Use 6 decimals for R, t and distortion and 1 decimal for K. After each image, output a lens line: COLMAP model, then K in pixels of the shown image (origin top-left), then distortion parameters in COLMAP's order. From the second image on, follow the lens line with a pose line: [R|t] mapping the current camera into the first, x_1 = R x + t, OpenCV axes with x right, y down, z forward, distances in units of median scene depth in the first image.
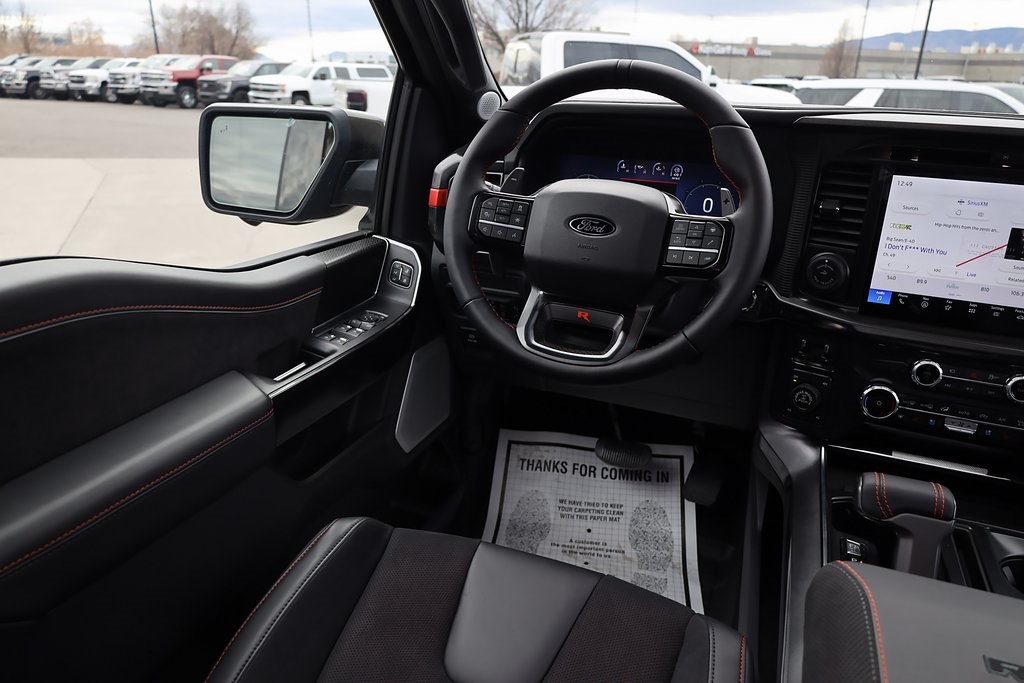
lens RADIAL K [[705.2, 0, 512.0], [0, 705.2, 341.5], [0, 0, 1]] dist [0.004318, -0.001406]
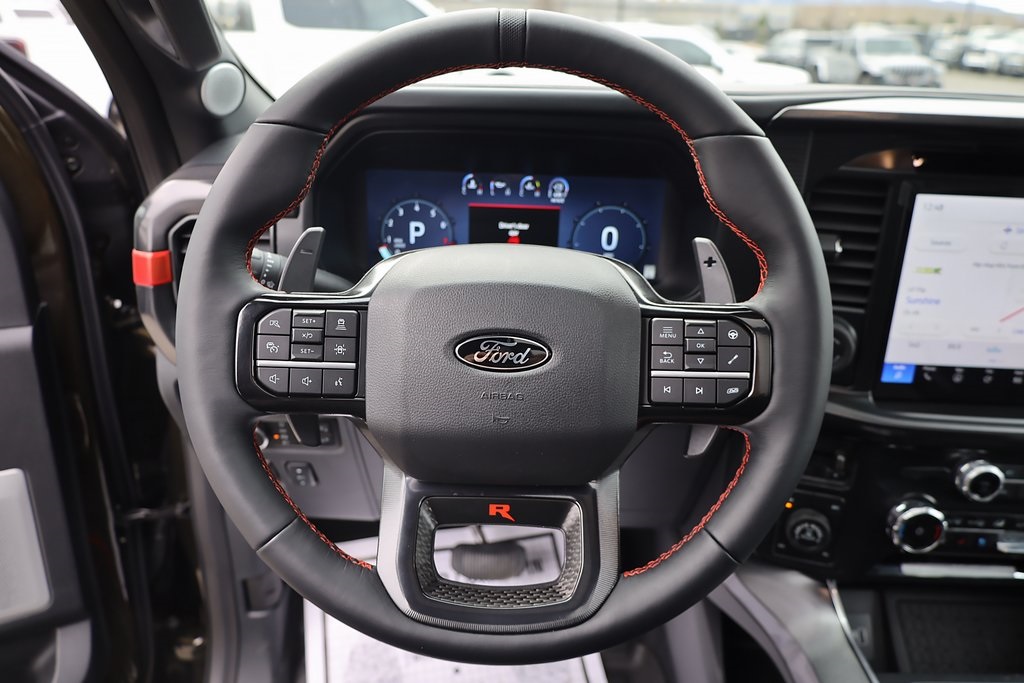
lens RADIAL K [[689.5, 0, 512.0], [0, 689.5, 341.5], [0, 0, 1]] dist [-0.009749, -0.001269]
pose [[0.933806, -0.148933, 0.325308, -0.028333], [0.127022, 0.988014, 0.087716, -0.165000], [-0.334473, -0.040589, 0.941531, 0.421826]]
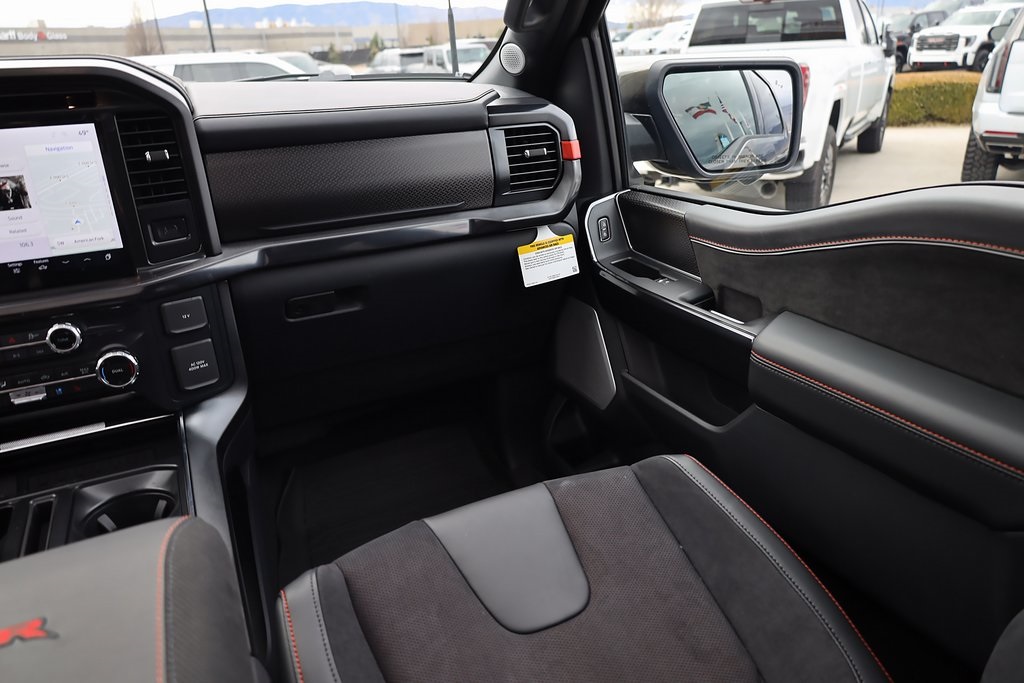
lens RADIAL K [[689.5, 0, 512.0], [0, 689.5, 341.5], [0, 0, 1]] dist [-0.009749, -0.001269]
pose [[0.672246, -0.337586, 0.658879, 0.373574], [0.316073, 0.935668, 0.156917, 0.085692], [-0.669465, 0.102767, 0.735701, -0.075089]]
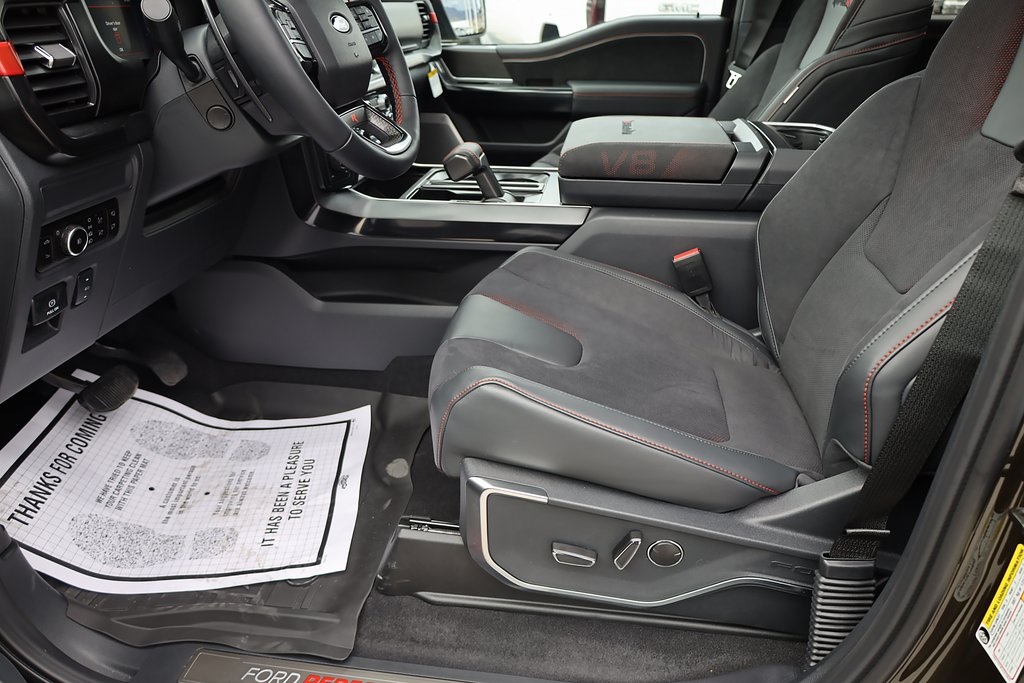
lens RADIAL K [[689.5, 0, 512.0], [0, 689.5, 341.5], [0, 0, 1]] dist [-0.009749, -0.001269]
pose [[-0.242297, -0.460844, 0.853765, -0.776591], [0.330029, 0.788360, 0.519201, -0.182592], [-0.912345, 0.407568, -0.038925, 0.776253]]
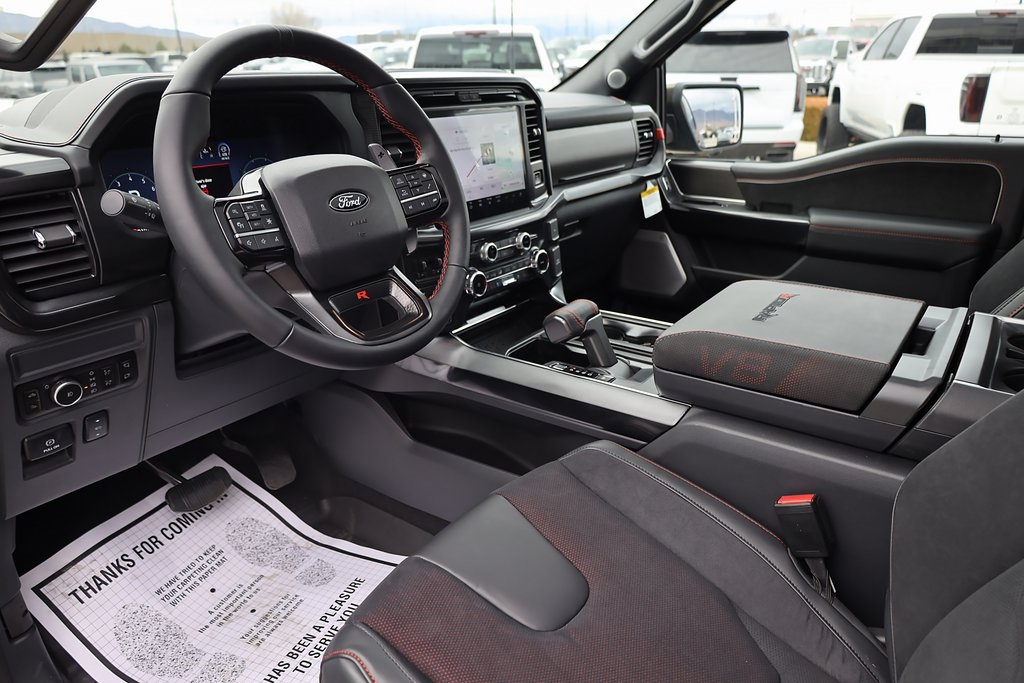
lens RADIAL K [[704.9, 0, 522.3], [0, 704.9, 340.8], [0, 0, 1]] dist [-0.010391, 0.003335]
pose [[0.240228, -0.382674, 0.892105, -0.584989], [0.356355, 0.889616, 0.285647, -0.143403], [-0.902940, 0.249285, 0.350079, 0.388360]]
